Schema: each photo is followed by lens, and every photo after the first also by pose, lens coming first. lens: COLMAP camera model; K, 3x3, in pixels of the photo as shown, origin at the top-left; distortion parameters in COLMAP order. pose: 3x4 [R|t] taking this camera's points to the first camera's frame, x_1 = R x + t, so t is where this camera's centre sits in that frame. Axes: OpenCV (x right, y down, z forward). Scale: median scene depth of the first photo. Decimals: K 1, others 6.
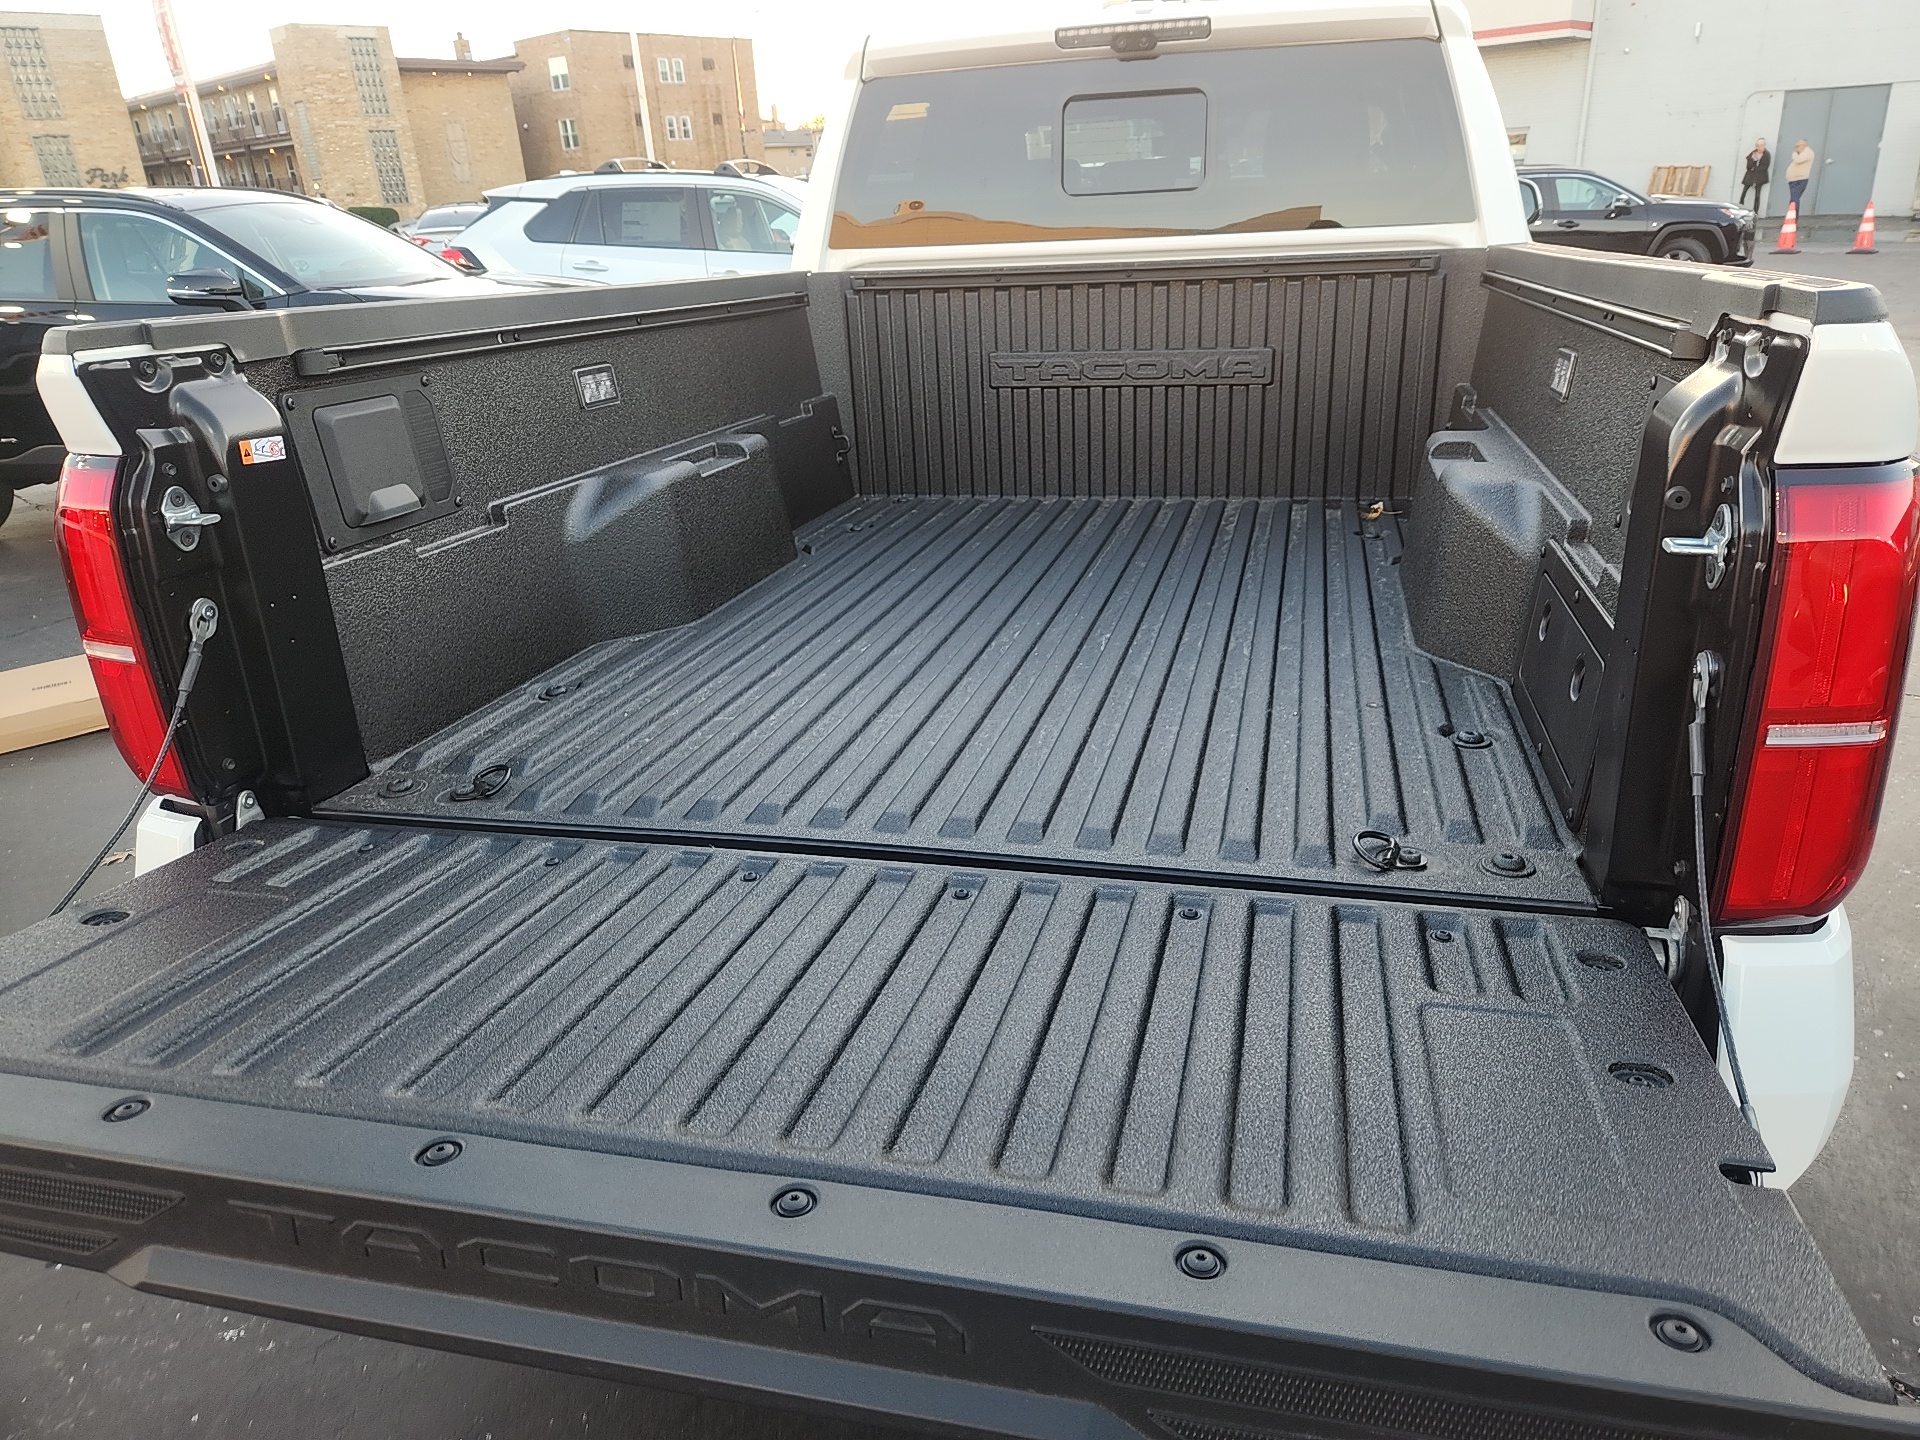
lens RADIAL K [[1336.5, 0, 976.2], [0, 1336.5, 725.7], [0, 0, 1]] dist [0.034806, -0.038959]
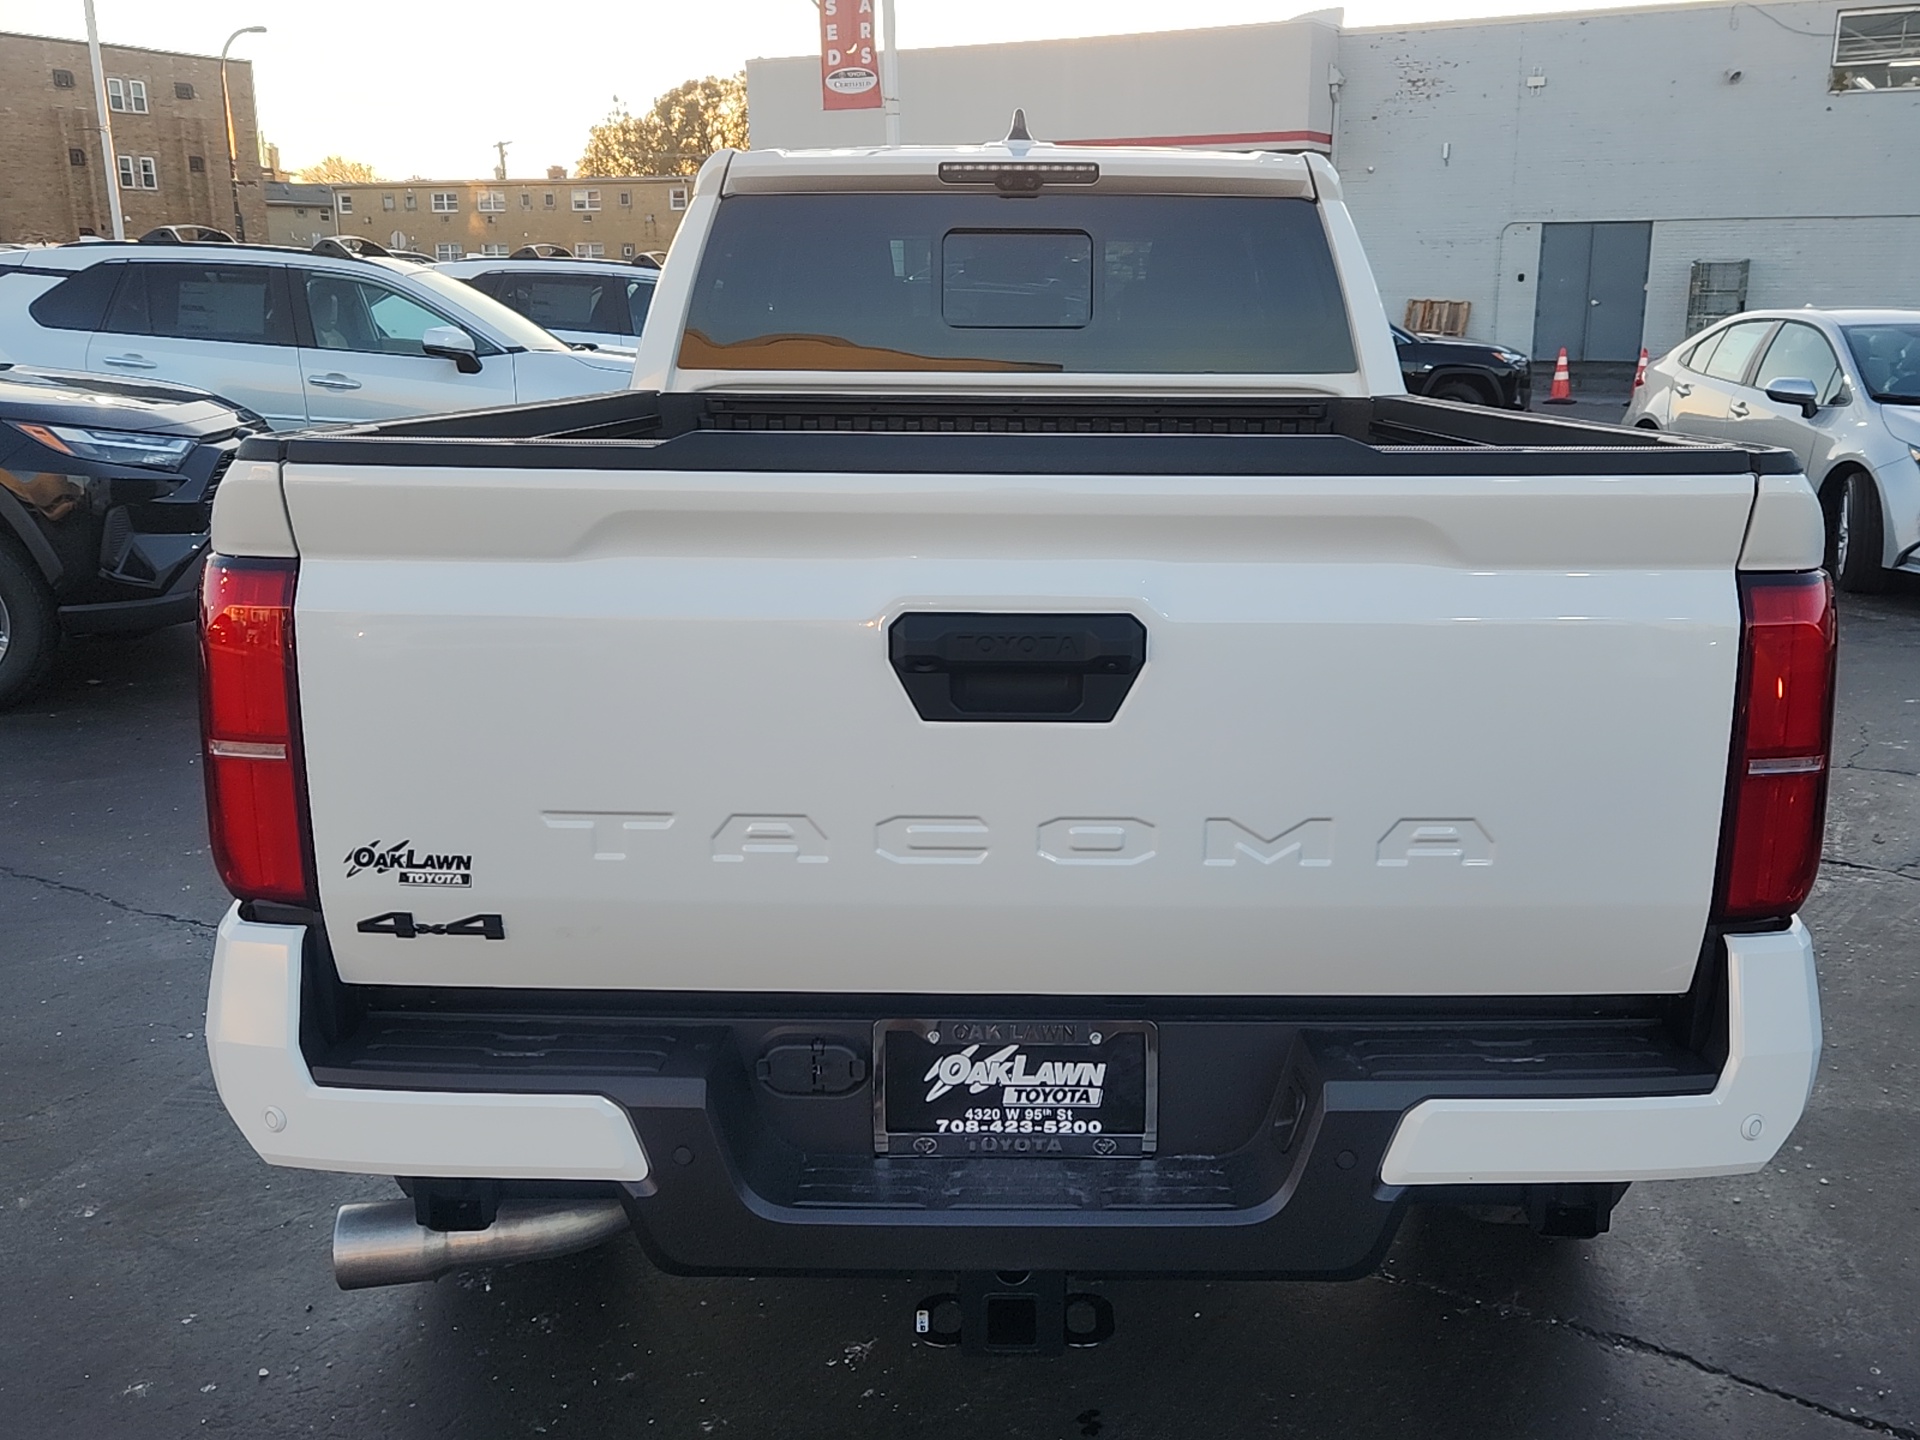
lens RADIAL K [[1962.3, 0, 968.8], [0, 1962.3, 729.4], [0, 0, 1]] dist [0.113913, -0.189087]
pose [[0.968182, -0.005347, 0.250188, -0.074376], [0.044088, 0.987778, -0.149503, 0.026141], [-0.246331, 0.155776, 0.956585, -0.080450]]
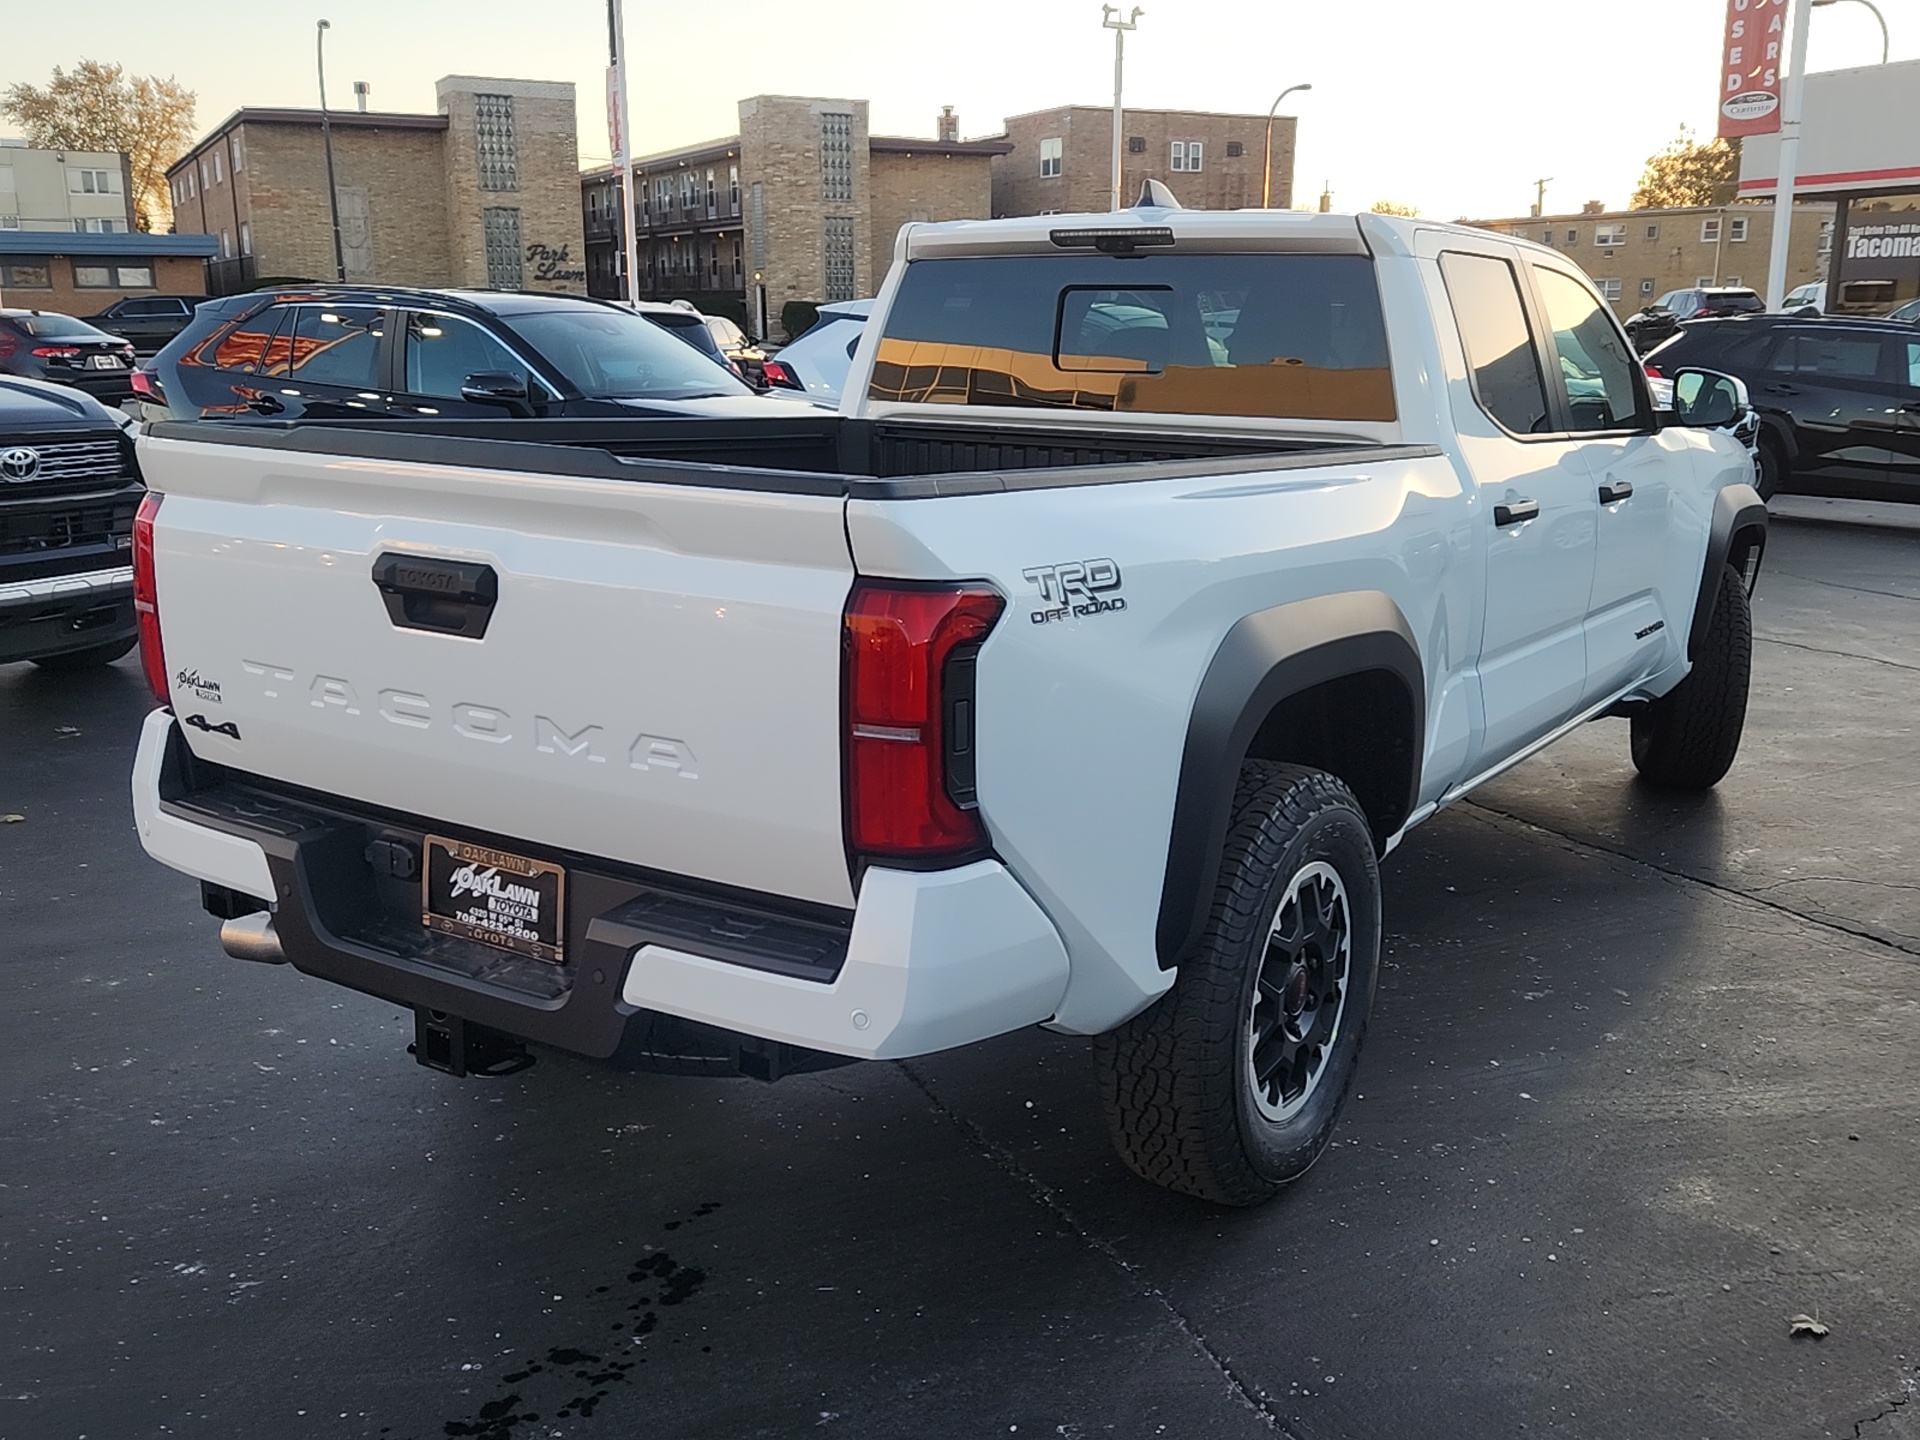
lens RADIAL K [[2053.7, 0, 957.9], [0, 2053.7, 781.9], [0, 0, 1]] dist [0.149046, -0.235033]
pose [[0.918613, 0.139324, -0.369783, 0.186758], [-0.189664, 0.976402, -0.103279, 0.035474], [0.346668, 0.165008, 0.923360, -0.151492]]
